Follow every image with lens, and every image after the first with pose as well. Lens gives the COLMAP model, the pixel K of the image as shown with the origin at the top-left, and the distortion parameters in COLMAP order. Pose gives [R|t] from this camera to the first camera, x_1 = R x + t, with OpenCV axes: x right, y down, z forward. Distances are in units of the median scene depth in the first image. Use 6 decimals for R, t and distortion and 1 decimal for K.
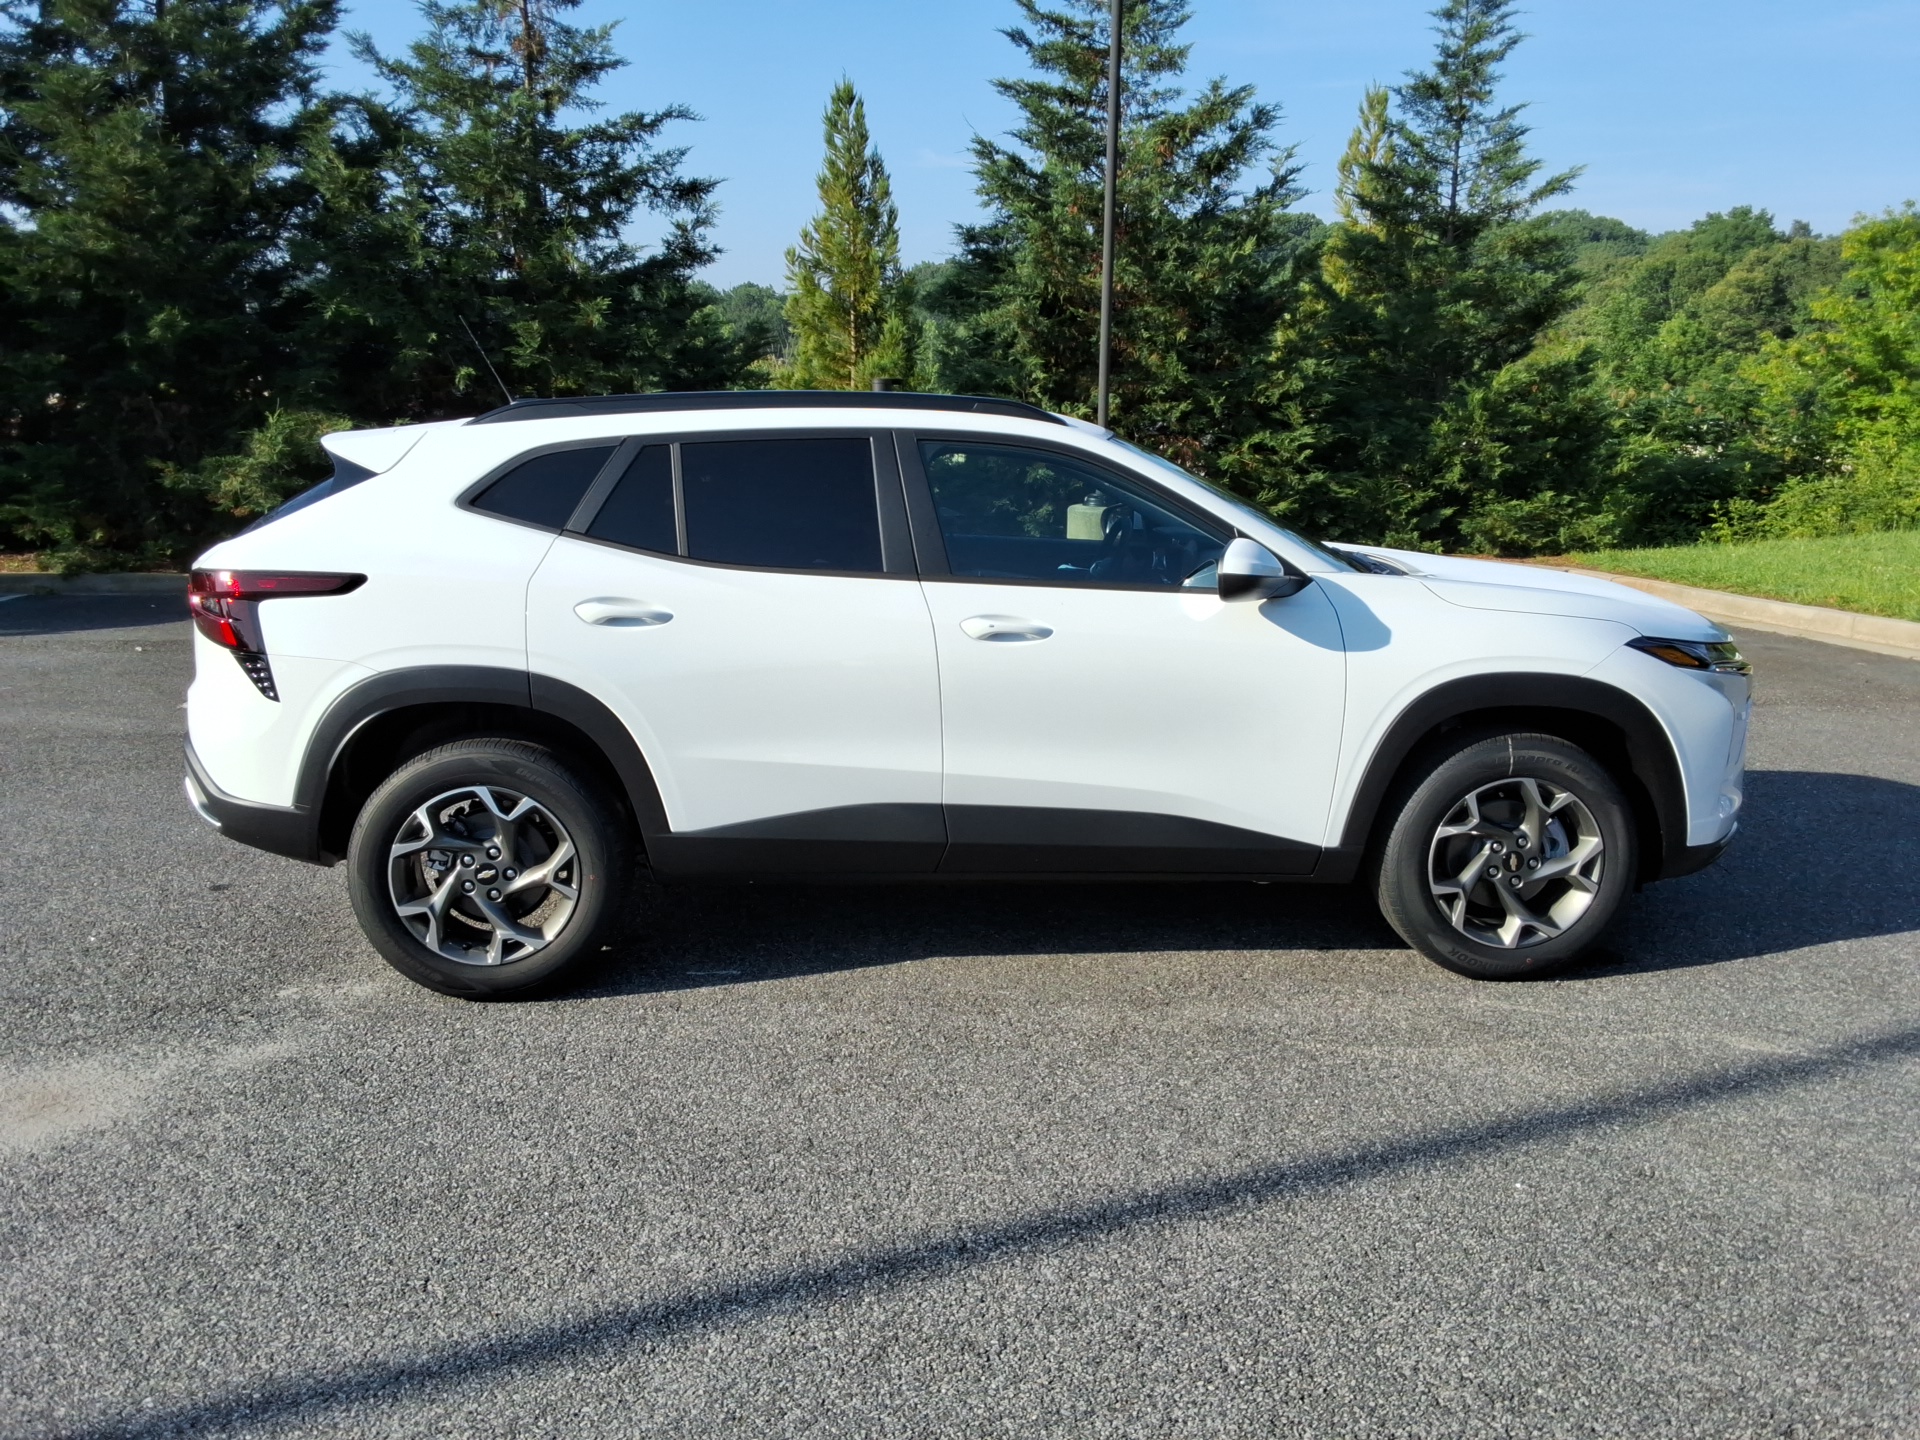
lens RADIAL K [[1532.6, 0, 961.5], [0, 1532.6, 715.6], [0, 0, 1]] dist [0.096959, -0.150350]
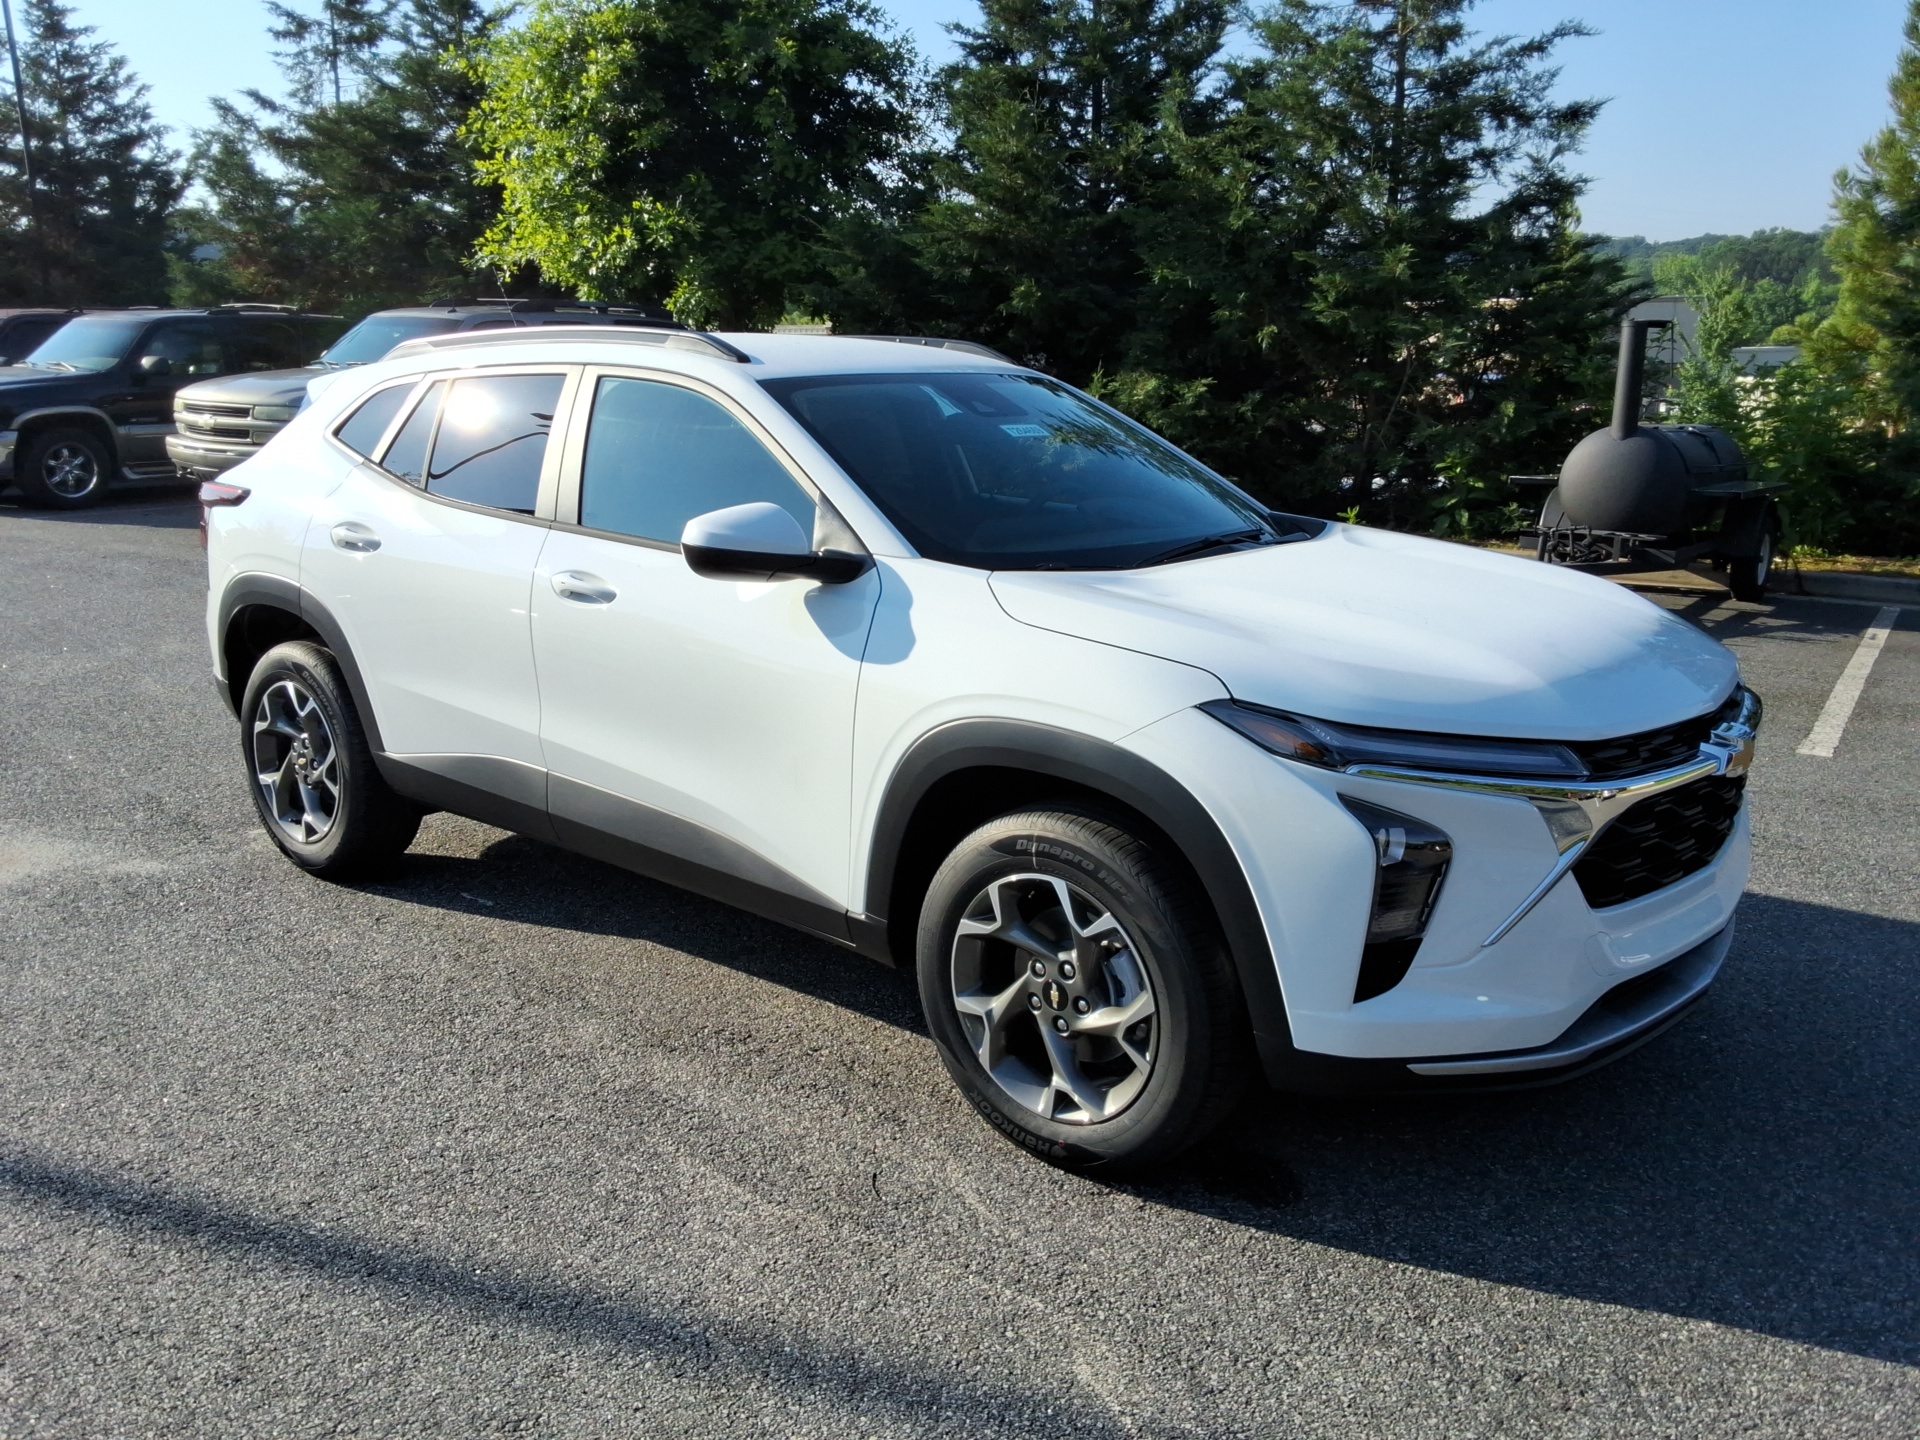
lens RADIAL K [[1532.6, 0, 970.0], [0, 1532.6, 701.3], [0, 0, 1]] dist [0.096959, -0.150350]
pose [[0.731173, 0.139983, -0.667676, 0.247083], [-0.131021, 0.989316, 0.063937, -0.024119], [0.669492, 0.040730, 0.741701, 0.147368]]
